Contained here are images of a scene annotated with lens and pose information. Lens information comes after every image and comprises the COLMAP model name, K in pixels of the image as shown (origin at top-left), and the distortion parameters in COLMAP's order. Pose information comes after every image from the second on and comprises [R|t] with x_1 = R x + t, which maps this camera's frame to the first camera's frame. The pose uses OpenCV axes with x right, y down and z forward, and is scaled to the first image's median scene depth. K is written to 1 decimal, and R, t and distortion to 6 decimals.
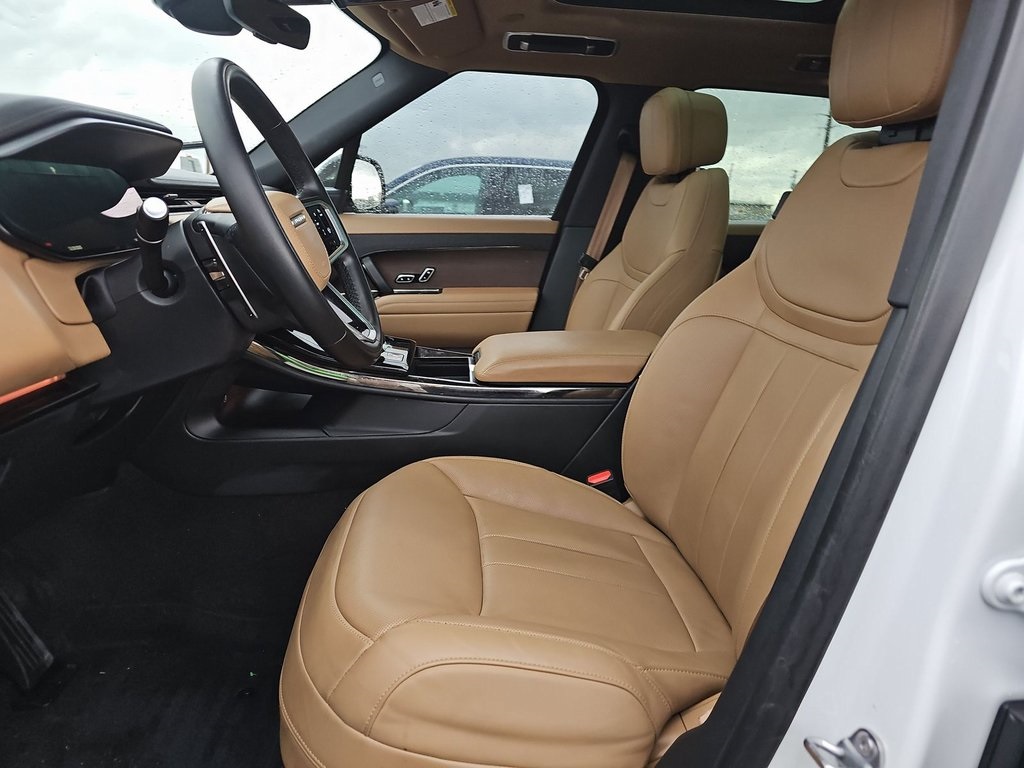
lens RADIAL K [[660.0, 0, 478.4], [0, 660.0, 384.5], [0, 0, 1]] dist [-0.002328, -0.004328]
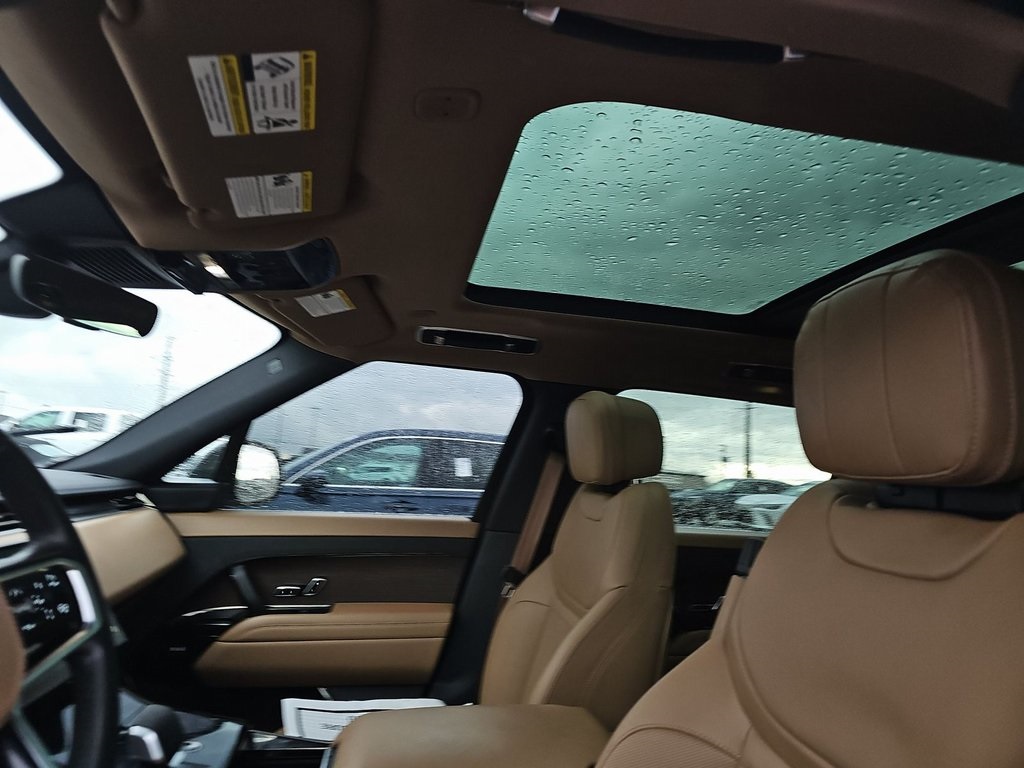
lens RADIAL K [[660.0, 0, 478.4], [0, 660.0, 384.5], [0, 0, 1]] dist [-0.002328, -0.004328]
pose [[0.996255, 0.044456, 0.074164, 0.054687], [-0.012982, 0.924888, -0.380017, -0.099519], [-0.085487, 0.377631, 0.922002, 0.157434]]
